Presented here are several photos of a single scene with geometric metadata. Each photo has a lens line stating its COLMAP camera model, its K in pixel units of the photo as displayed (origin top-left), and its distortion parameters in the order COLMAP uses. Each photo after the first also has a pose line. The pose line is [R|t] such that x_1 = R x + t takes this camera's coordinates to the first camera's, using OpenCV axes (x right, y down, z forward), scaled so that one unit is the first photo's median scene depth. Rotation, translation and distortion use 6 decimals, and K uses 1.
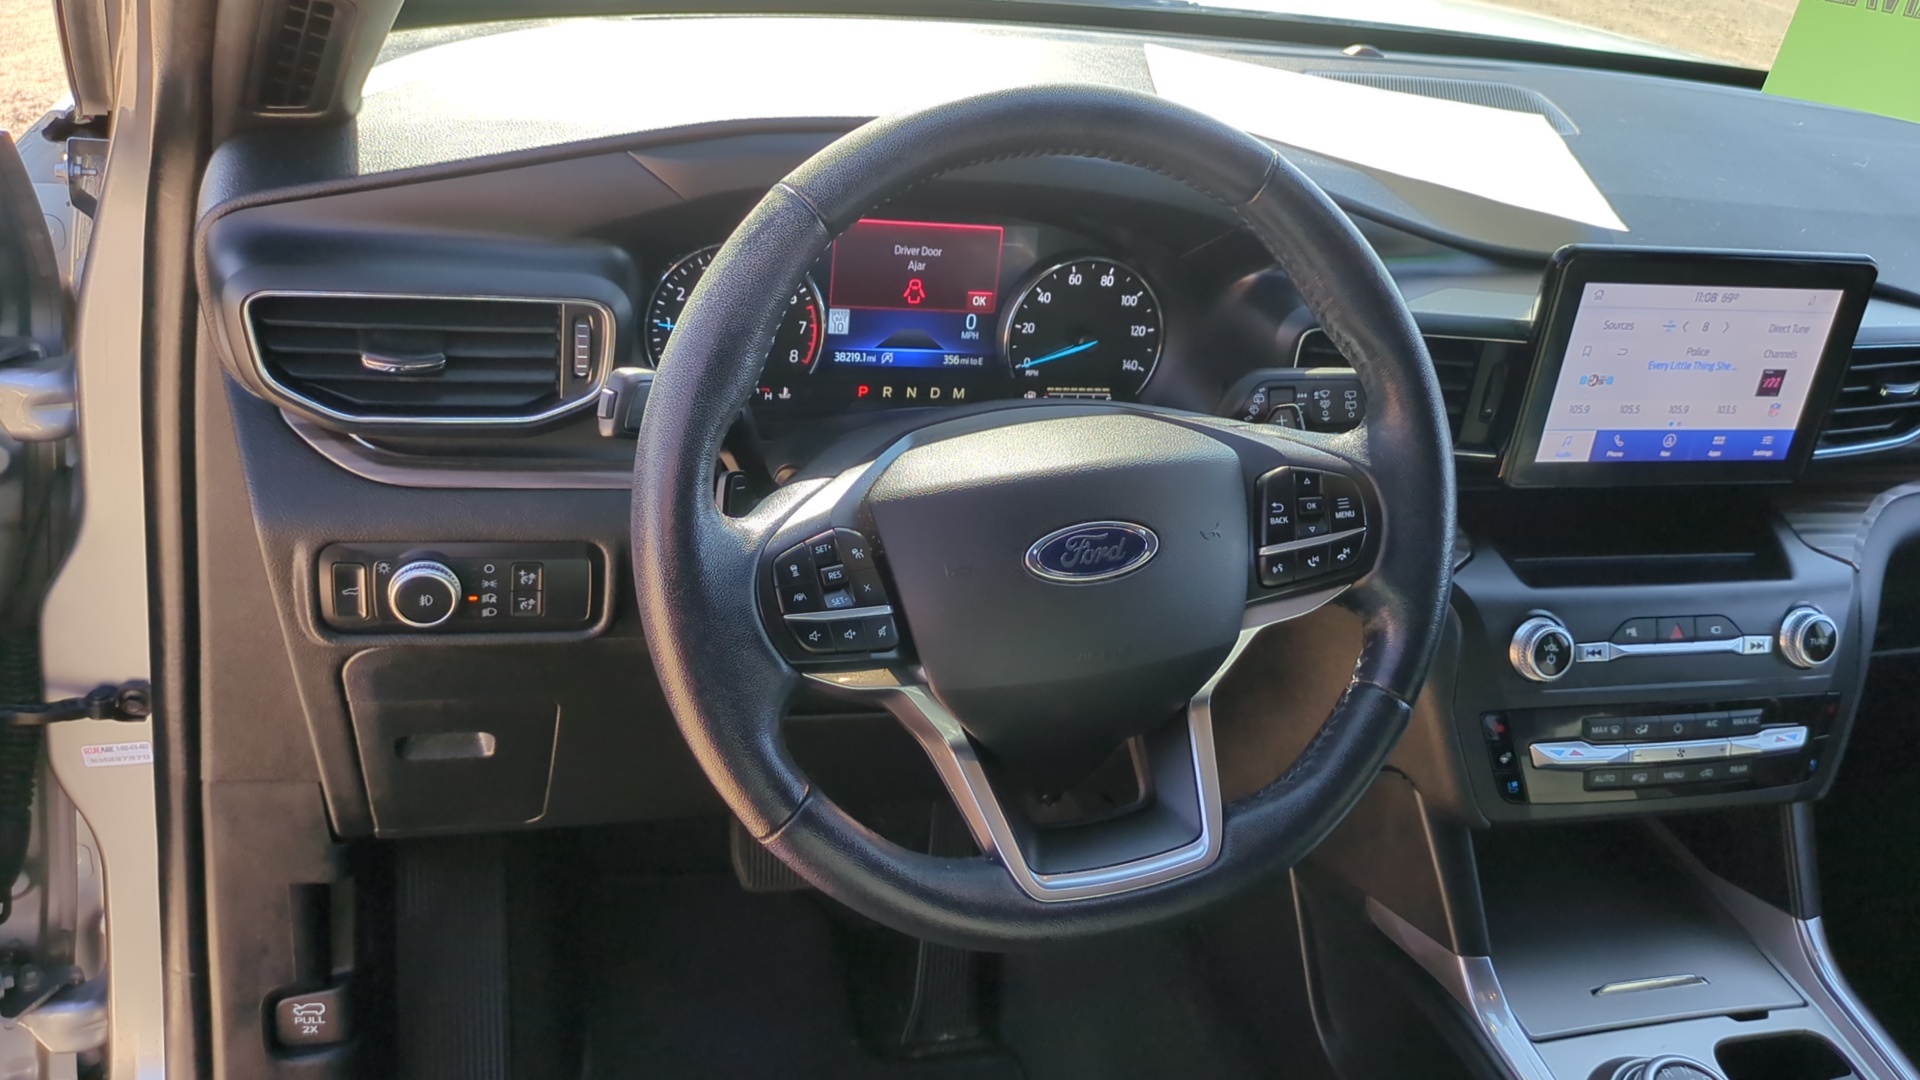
lens RADIAL K [[1644.0, 0, 974.4], [0, 1644.0, 532.4], [0, 0, 1]] dist [0.076202, -0.102630]
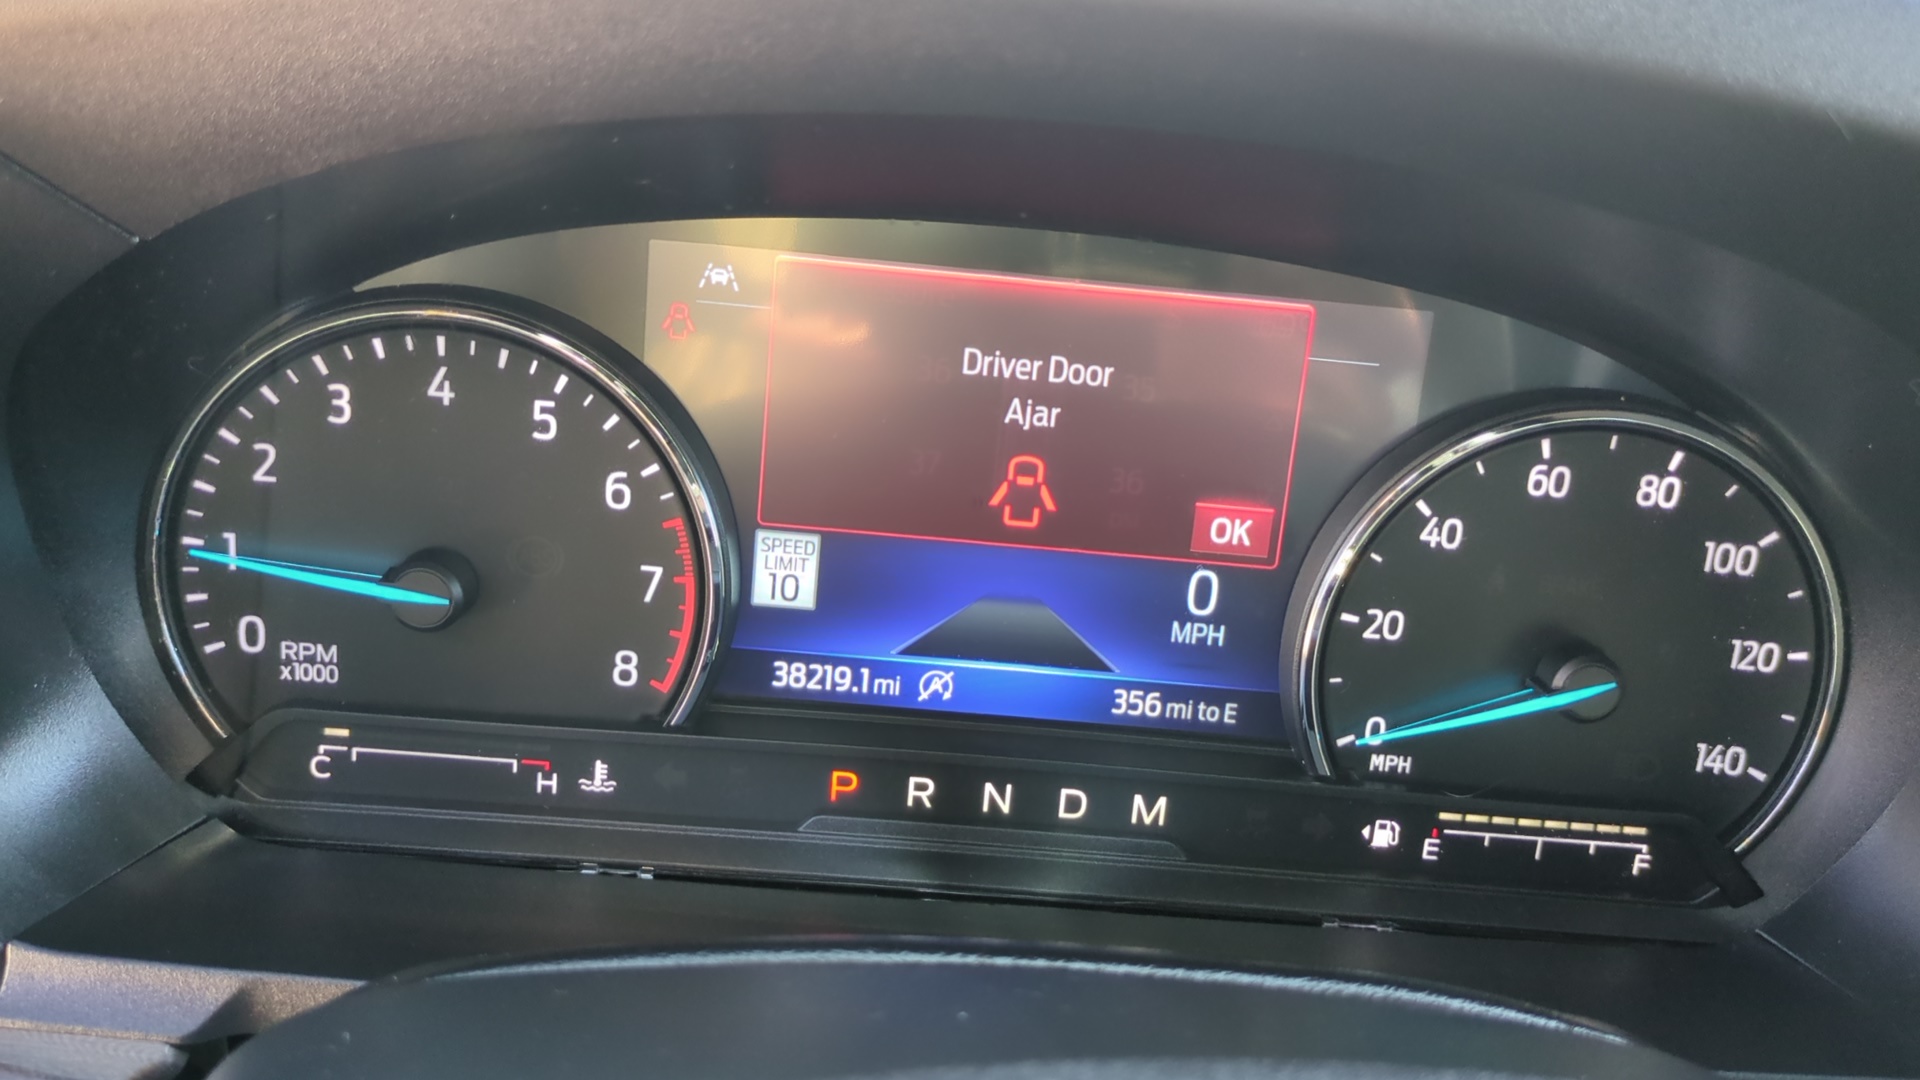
lens RADIAL K [[1647.7, 0, 986.3], [0, 1647.7, 536.9], [0, 0, 1]] dist [0.061190, -0.097863]
pose [[0.962254, 0.059106, -0.265657, 0.043594], [-0.090042, 0.990301, -0.105816, -0.102571], [0.256826, 0.125742, 0.958243, 0.687519]]
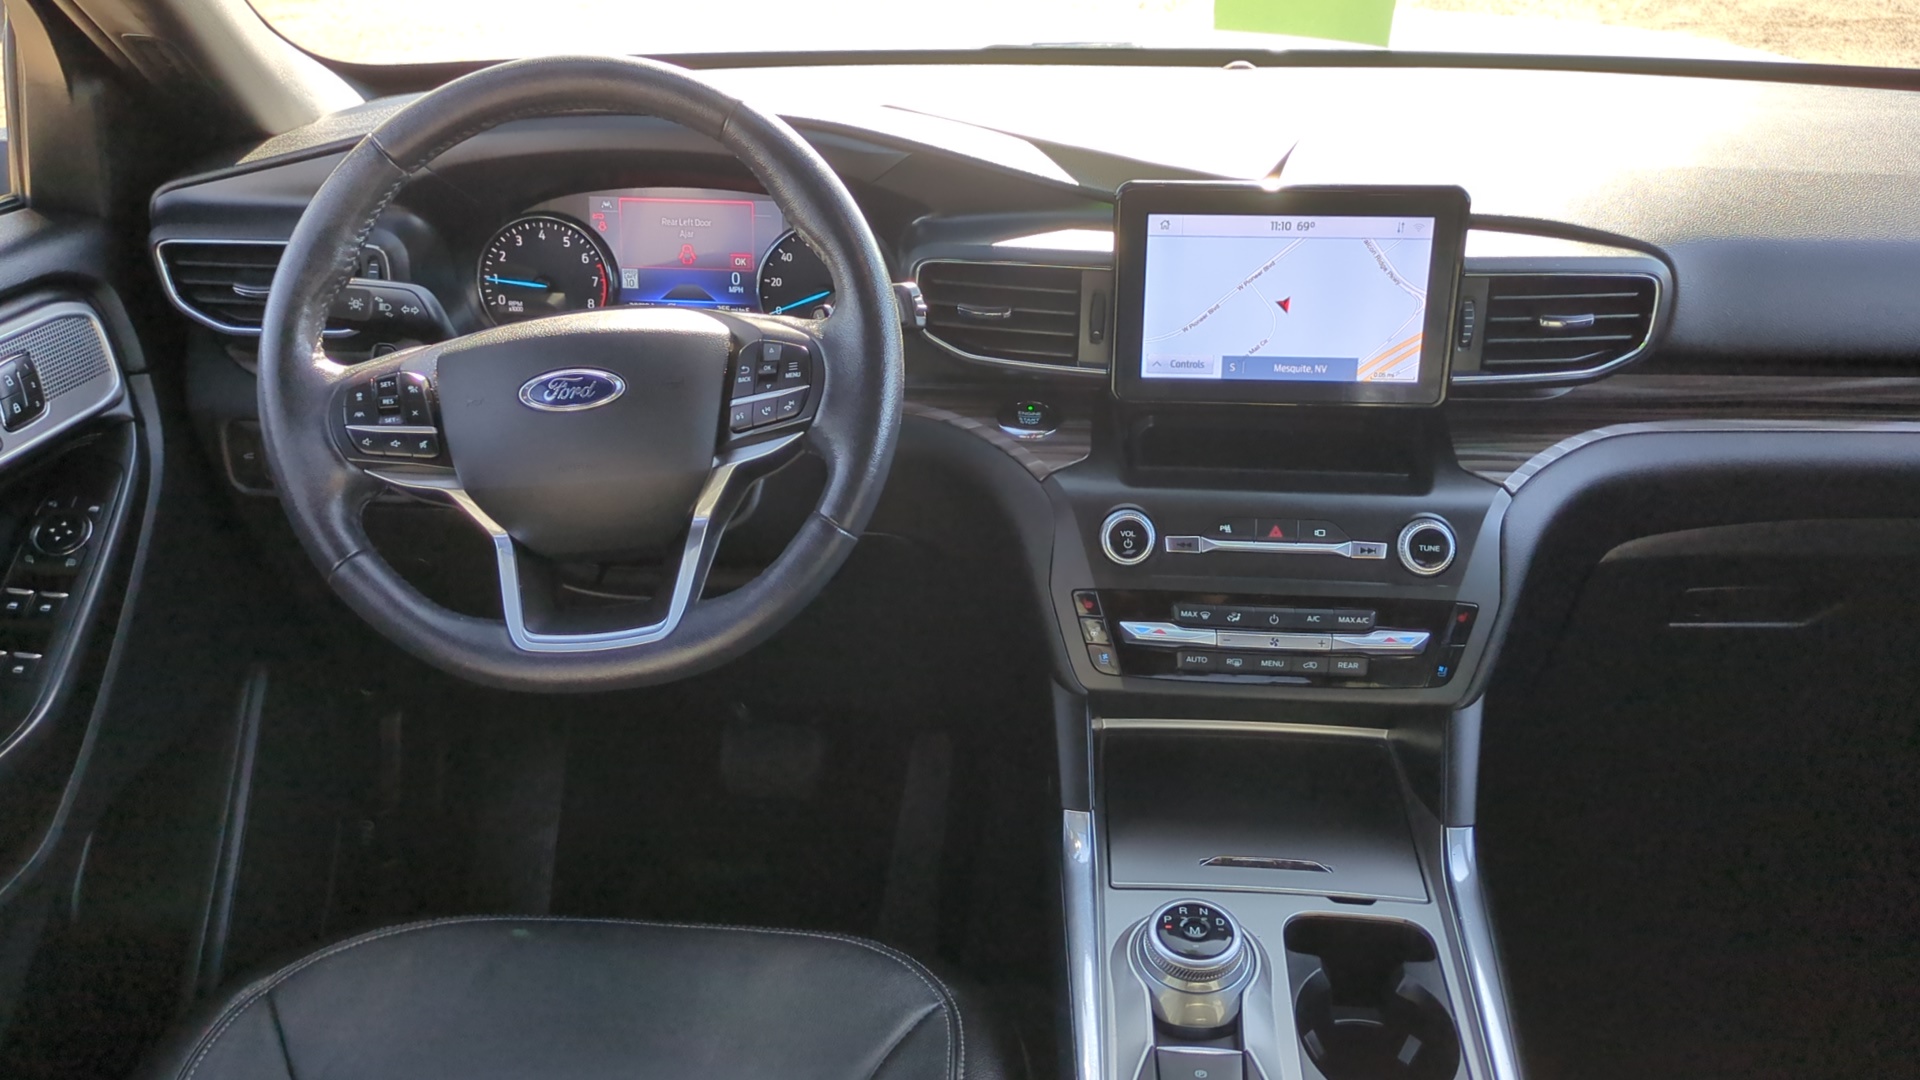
lens RADIAL K [[1644.0, 0, 974.4], [0, 1644.0, 532.4], [0, 0, 1]] dist [0.076202, -0.102630]
pose [[0.925431, 0.018257, -0.378475, 0.662774], [-0.054073, 0.994979, -0.084219, 0.165723], [0.375037, 0.098404, 0.921772, -0.081260]]
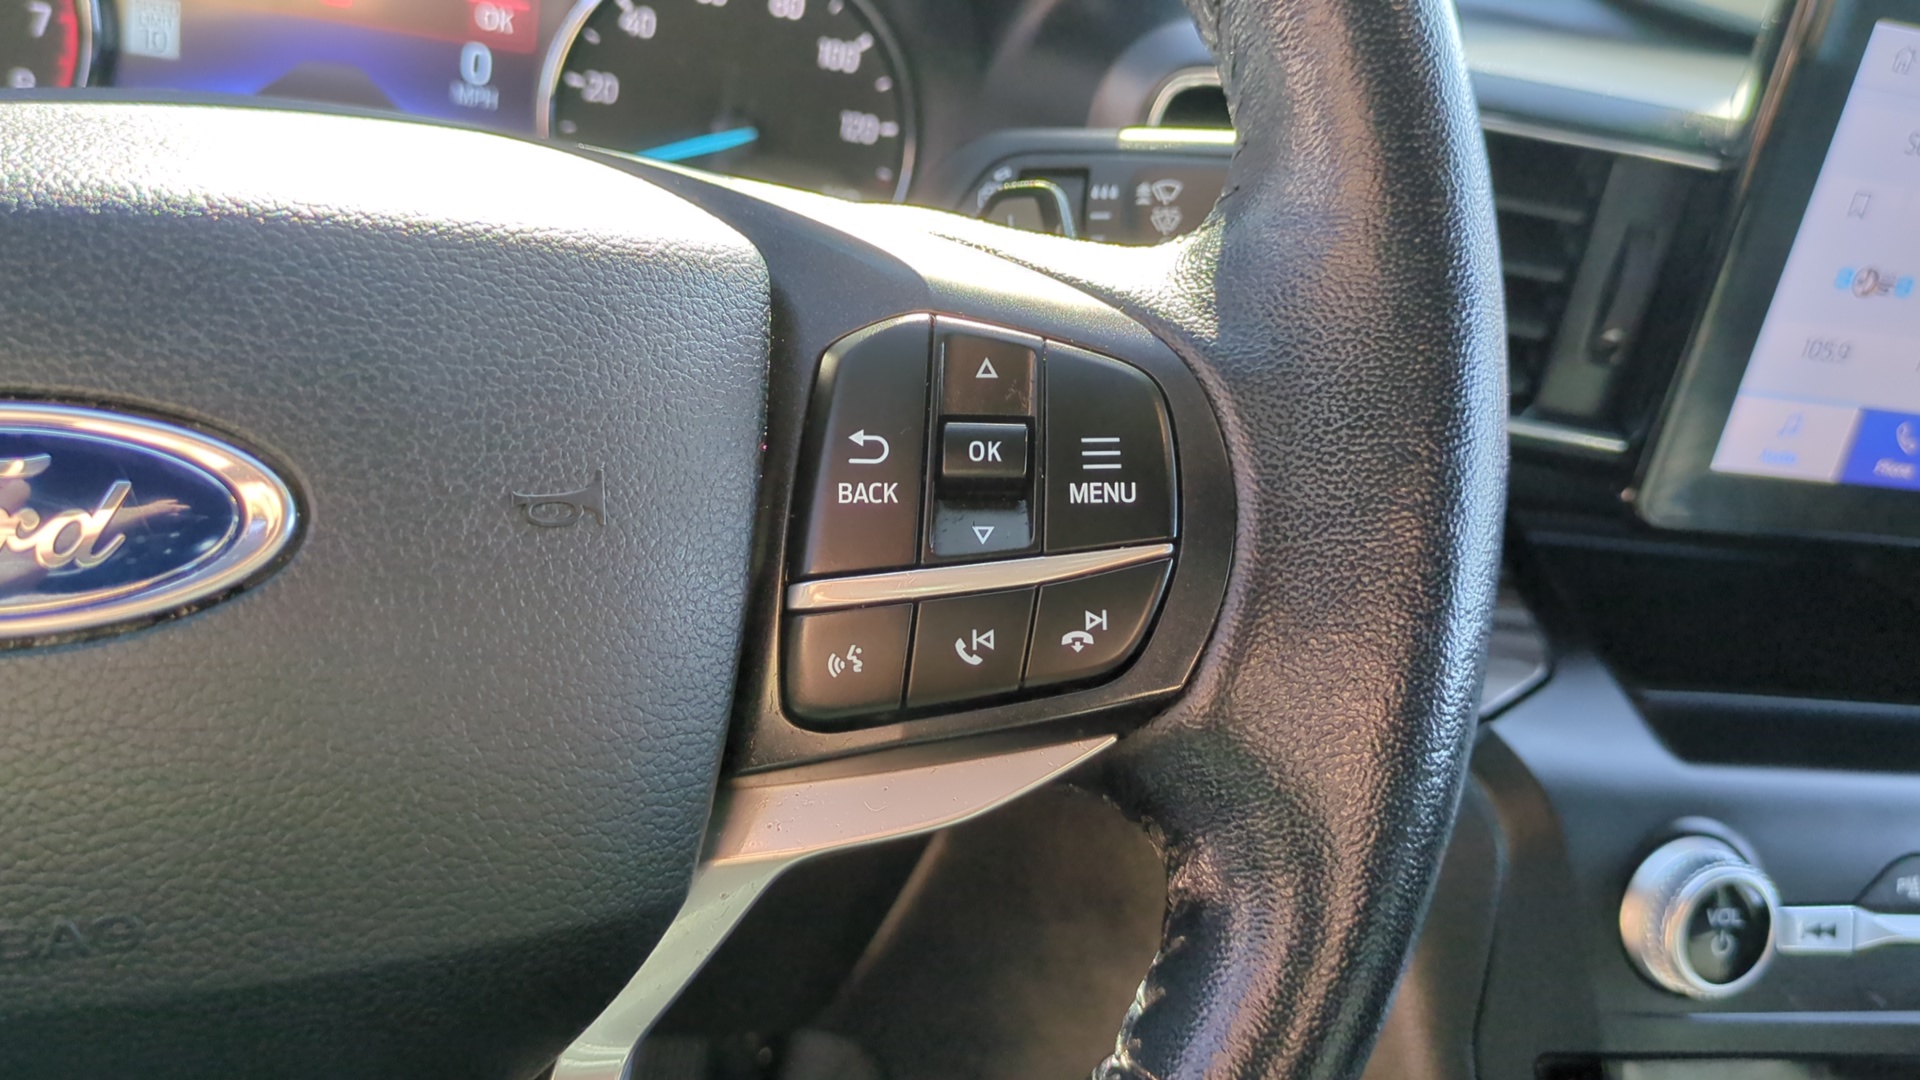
lens RADIAL K [[1617.8, 0, 988.5], [0, 1617.8, 540.3], [0, 0, 1]] dist [0.056998, -0.097325]
pose [[0.995355, 0.084517, -0.046096, 0.173561], [-0.086213, 0.995621, -0.036131, 0.007173], [0.042841, 0.039937, 0.998283, 0.572197]]
